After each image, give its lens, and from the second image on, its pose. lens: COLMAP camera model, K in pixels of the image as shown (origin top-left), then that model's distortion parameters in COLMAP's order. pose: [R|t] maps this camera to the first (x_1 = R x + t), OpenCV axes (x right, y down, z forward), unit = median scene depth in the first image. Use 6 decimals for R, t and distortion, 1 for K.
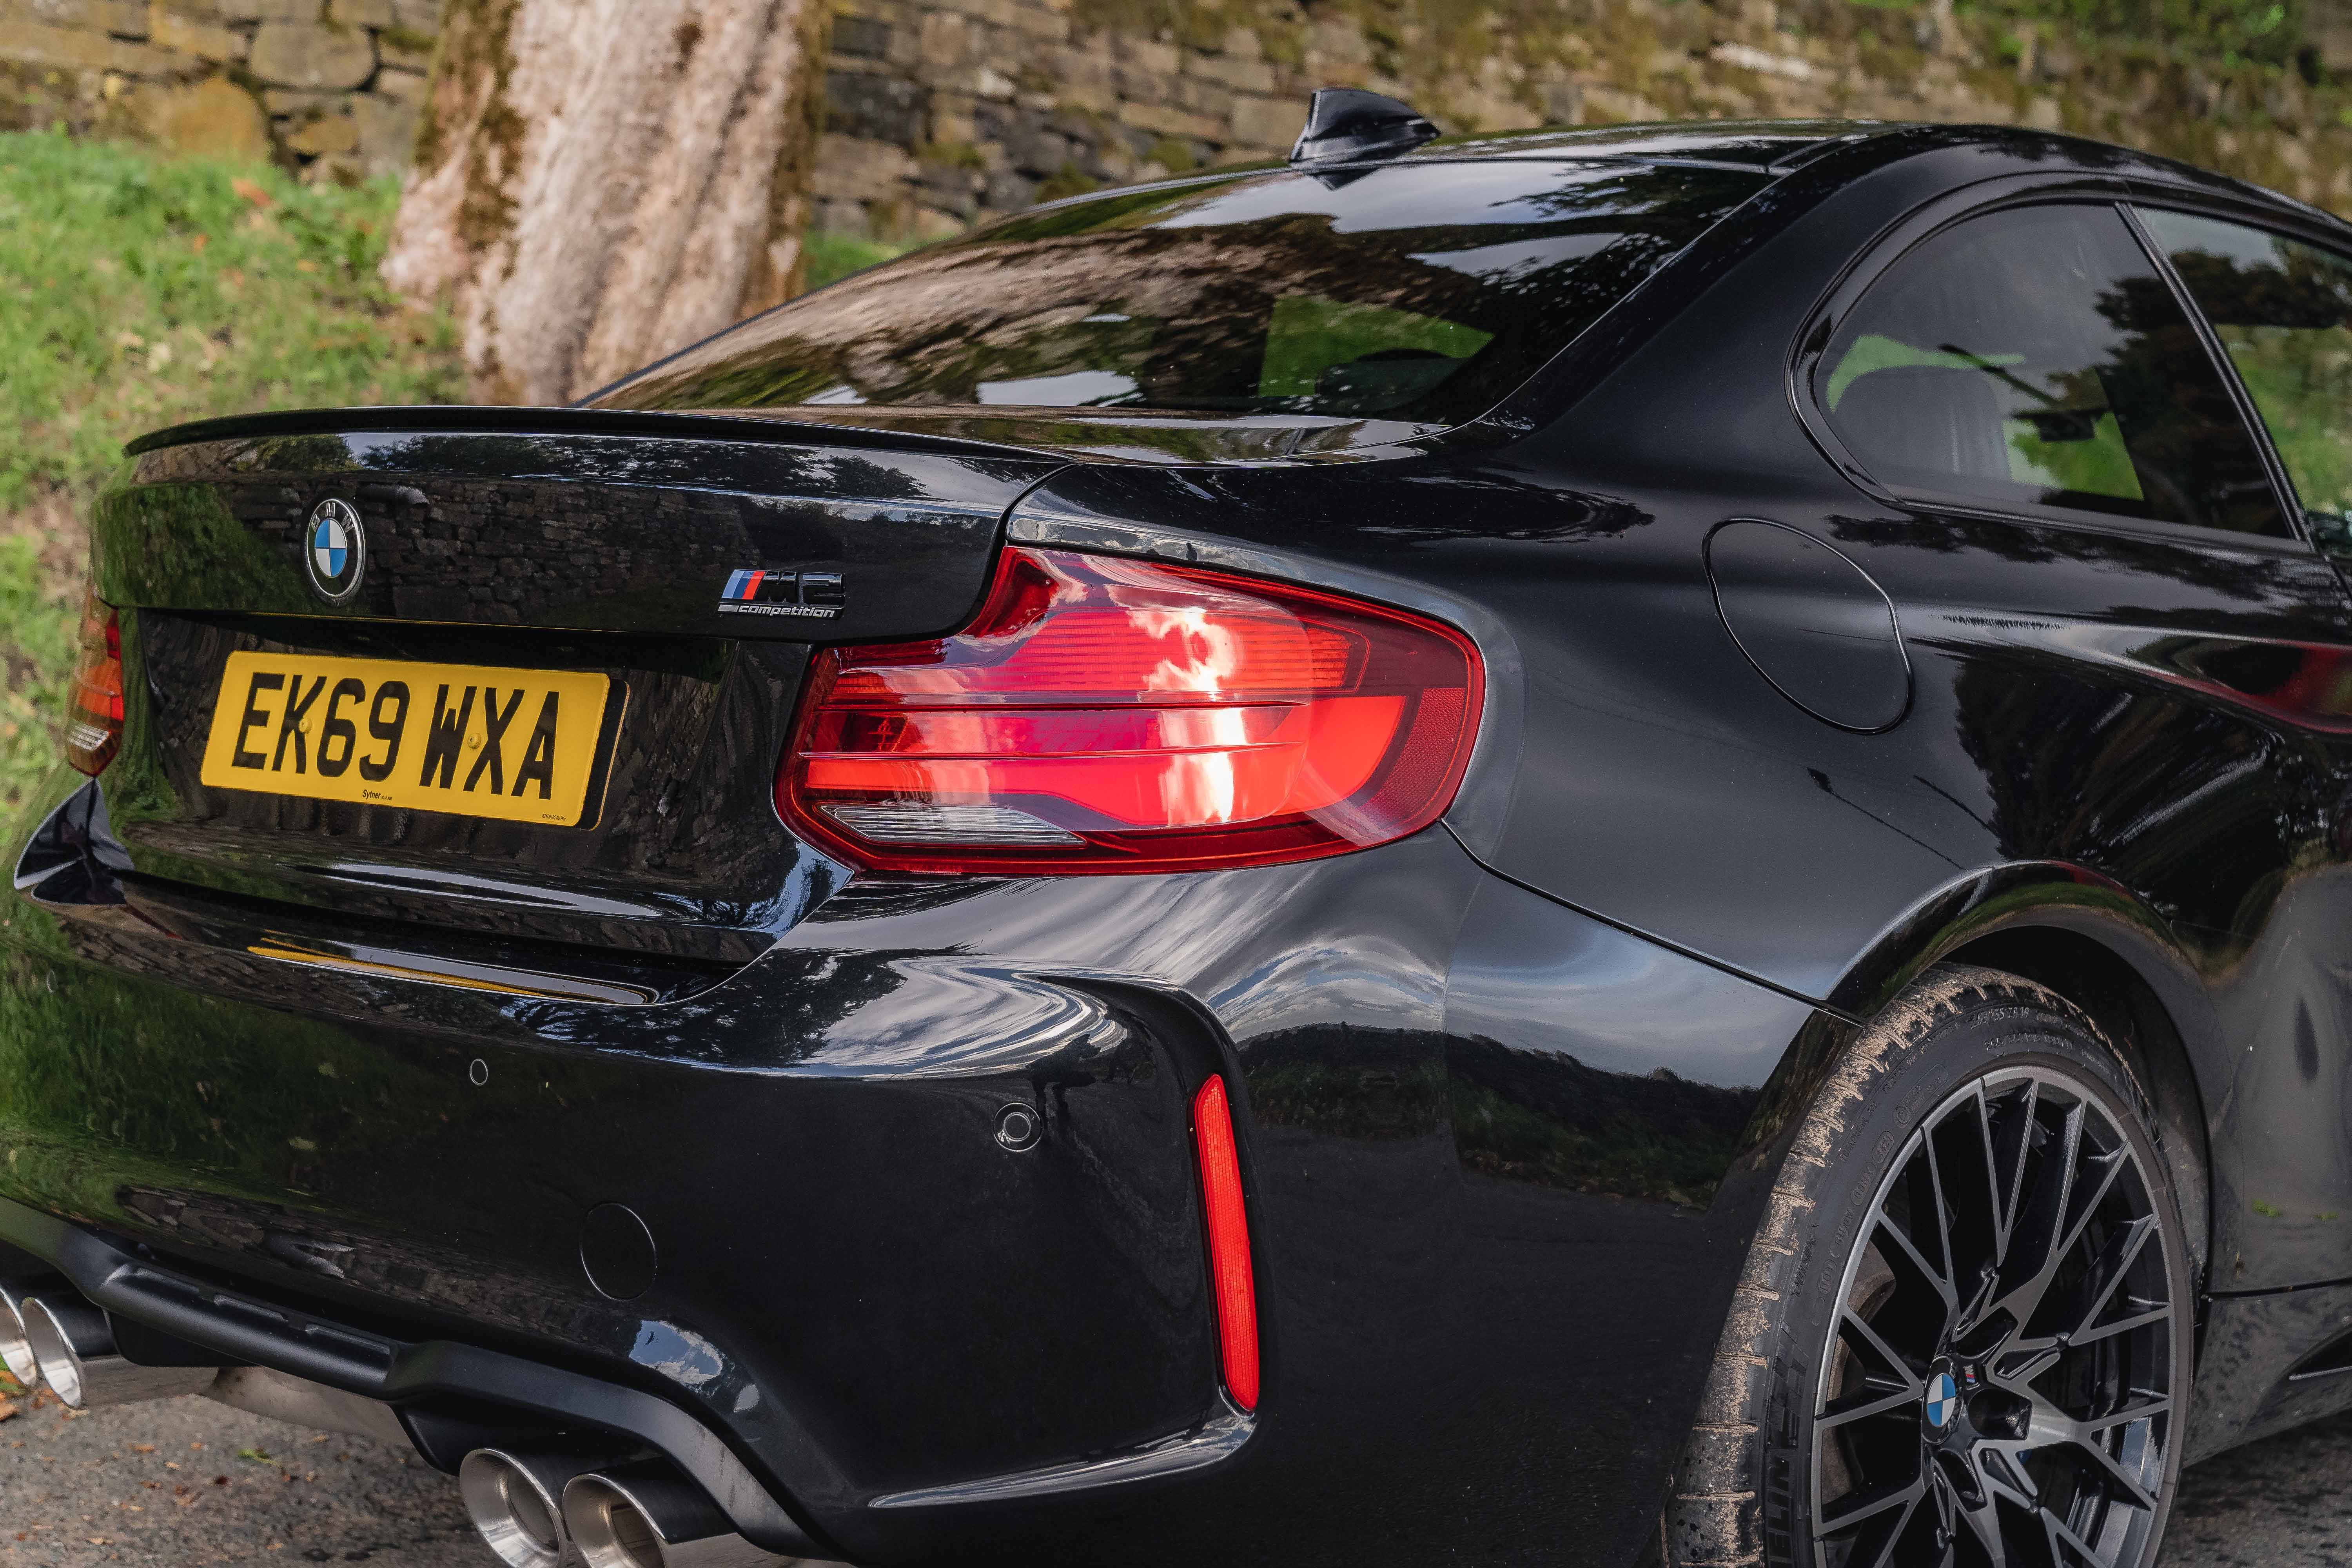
lens RADIAL K [[3321.4, 0, 1176.0], [0, 3321.4, 784.0], [0, 0, 1]] dist [0.093359, -0.133030]
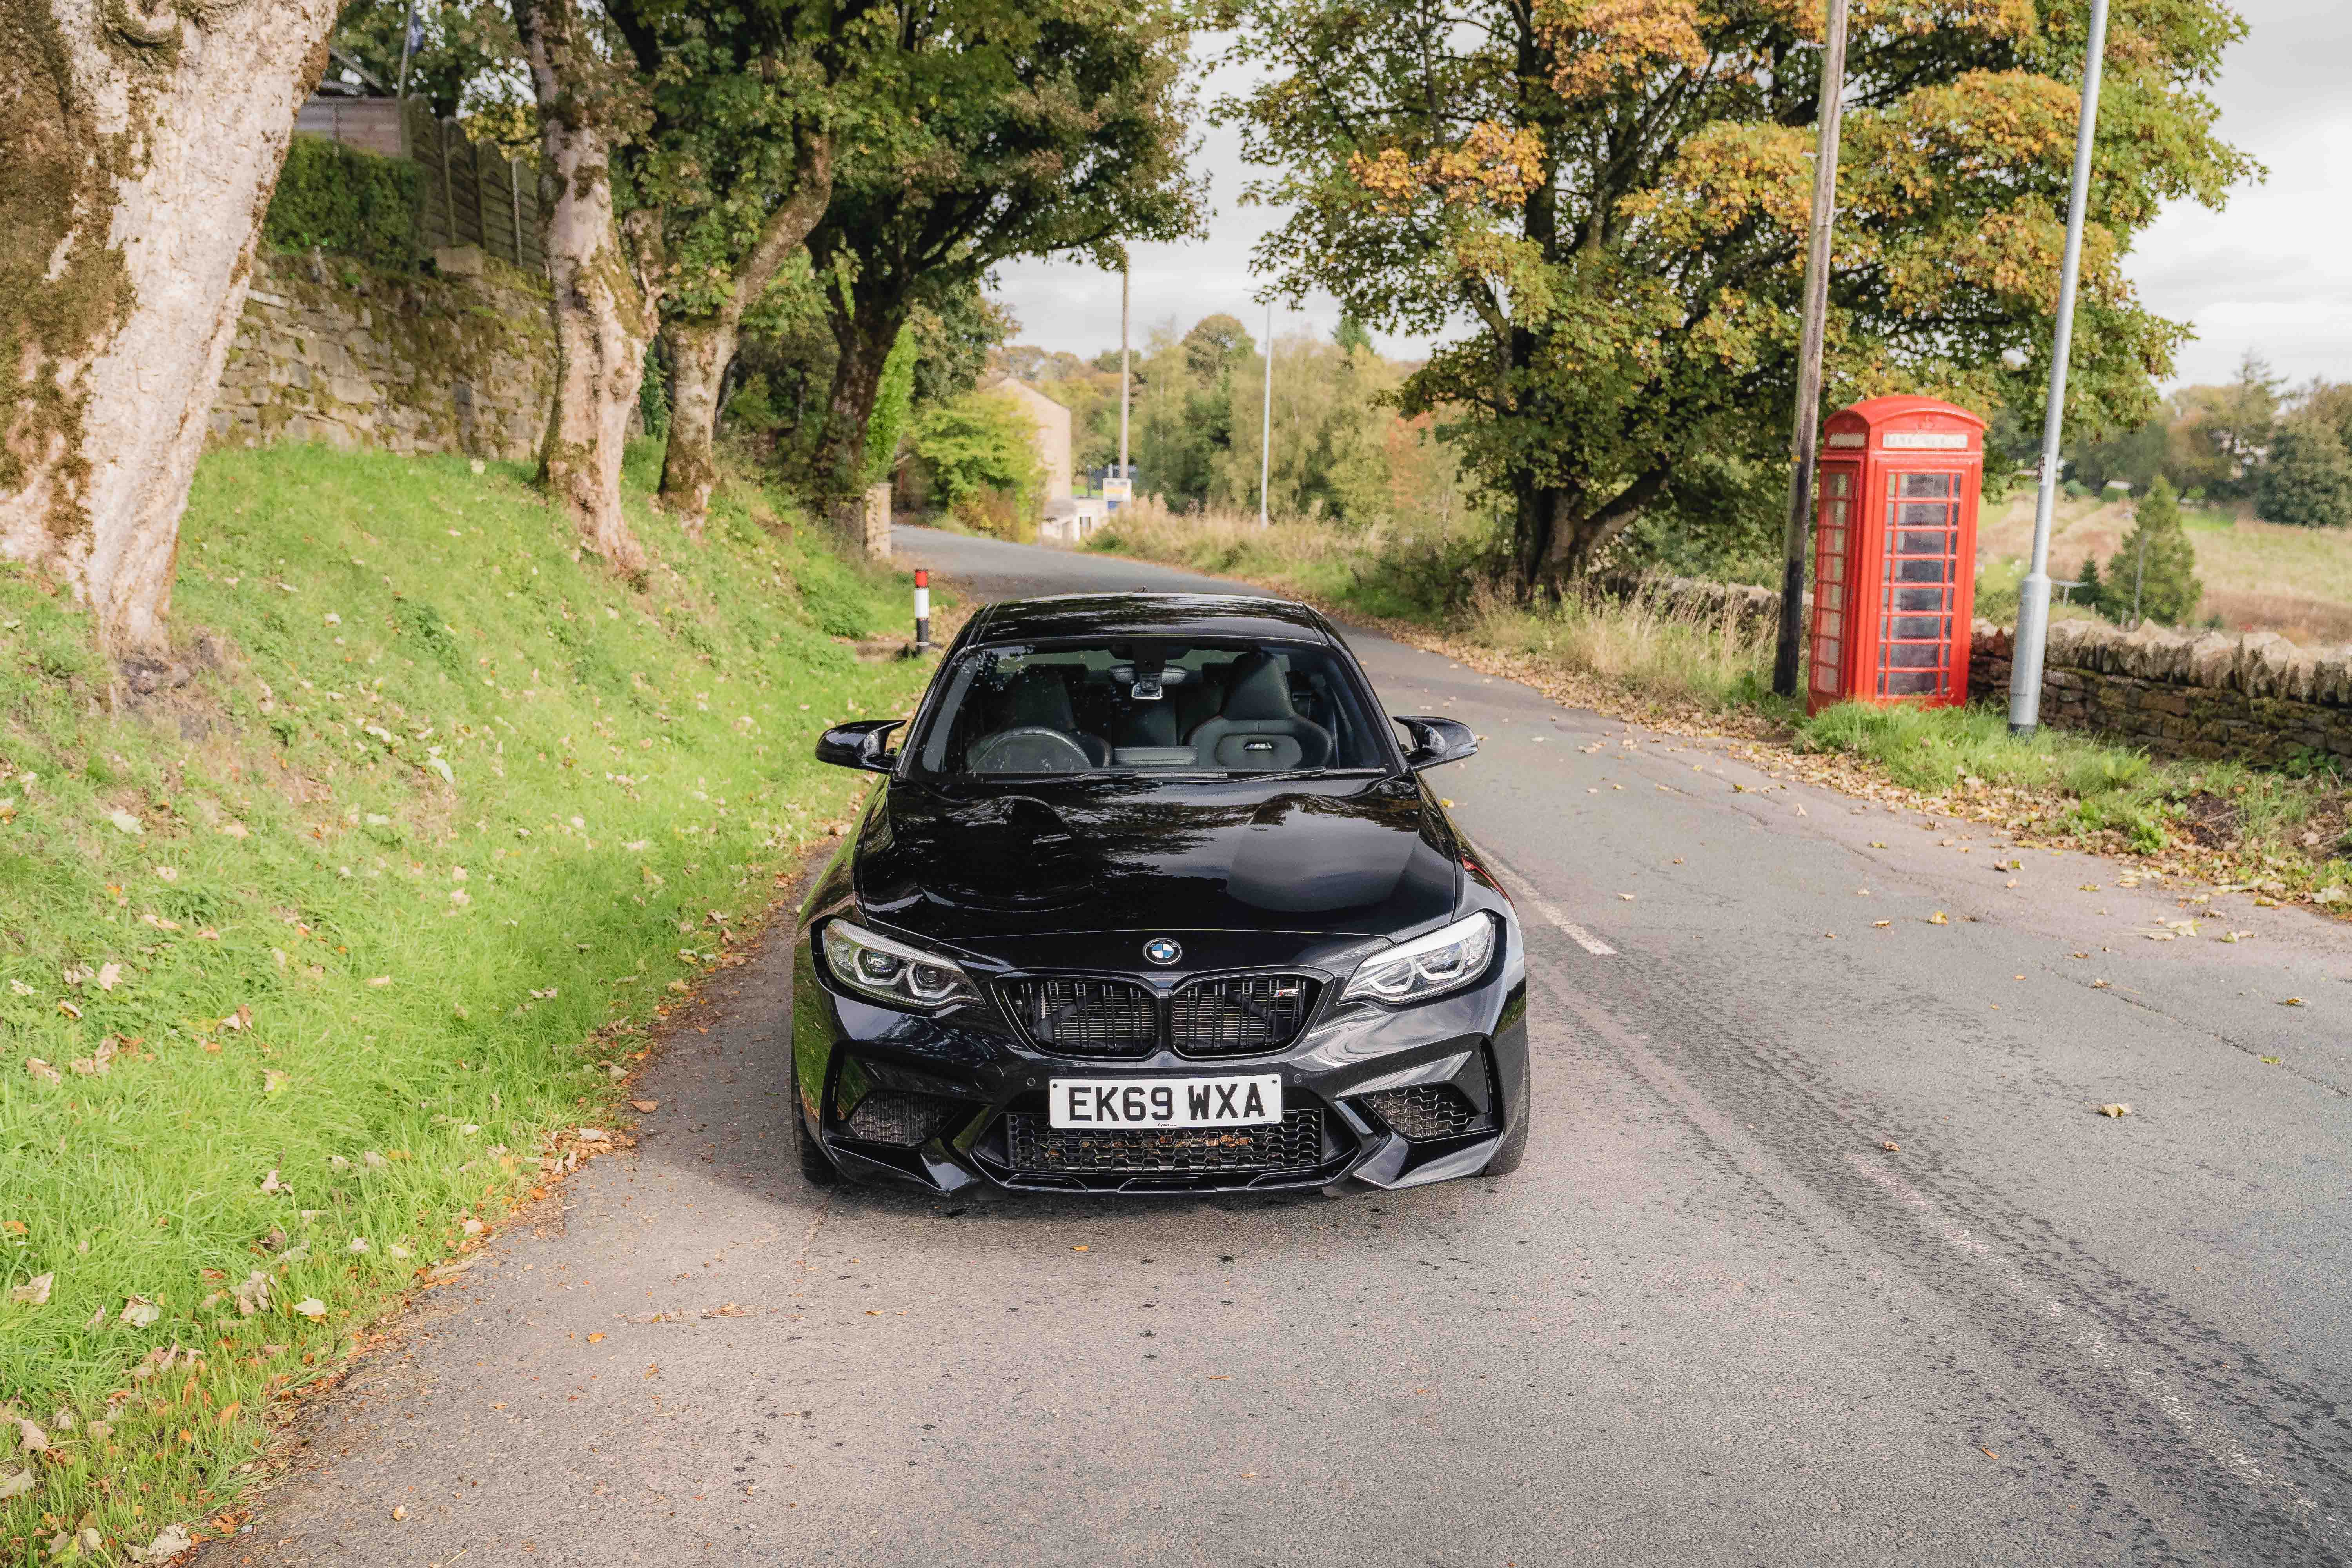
lens RADIAL K [[2304.9, 0, 1178.9], [0, 2304.9, 799.9], [0, 0, 1]] dist [0.057374, -0.061803]
pose [[0.710043, -0.114117, 0.694850, -1.773710], [0.063596, 0.993141, 0.098120, -0.279127], [-0.701281, -0.025480, 0.712430, -0.808220]]
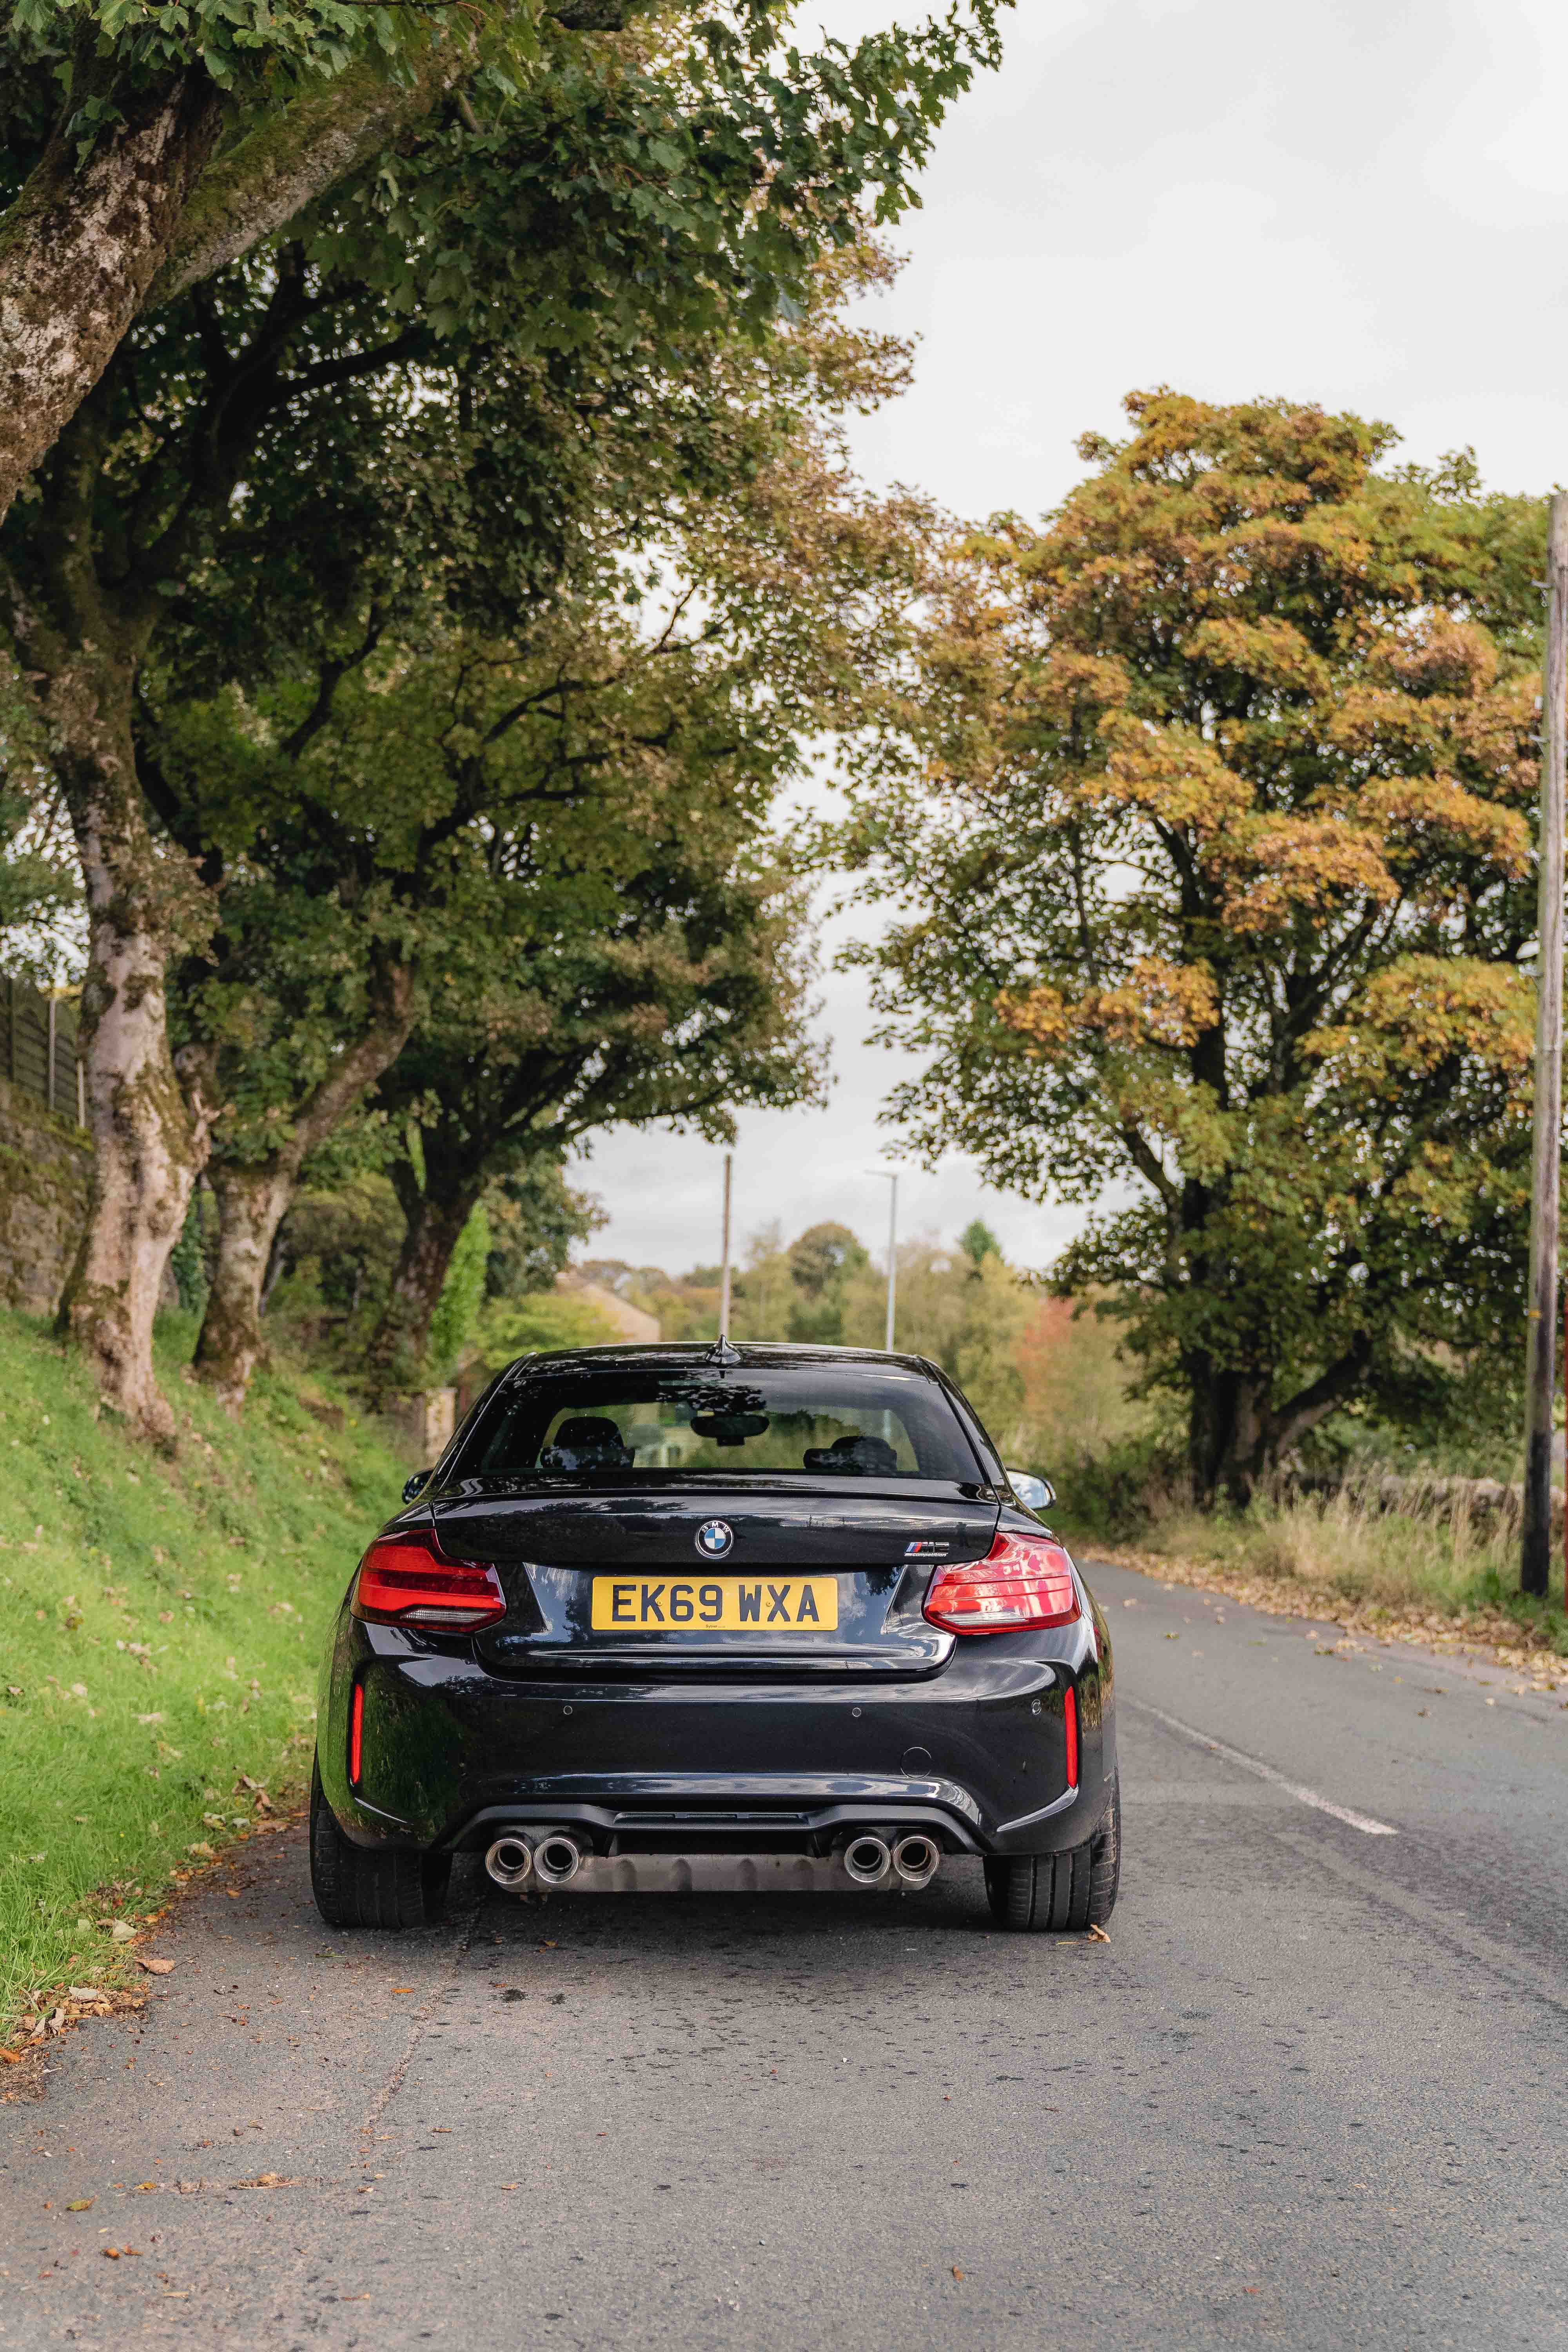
lens RADIAL K [[2652.9, 0, 784.0], [0, 2652.9, 1176.0], [0, 0, 1]] dist [0.027927, 0.005245]
pose [[0.708924, 0.052676, 0.703315, -1.684208], [0.053542, 0.990310, -0.128140, -0.077757], [-0.703250, 0.128499, 0.699234, -0.594754]]
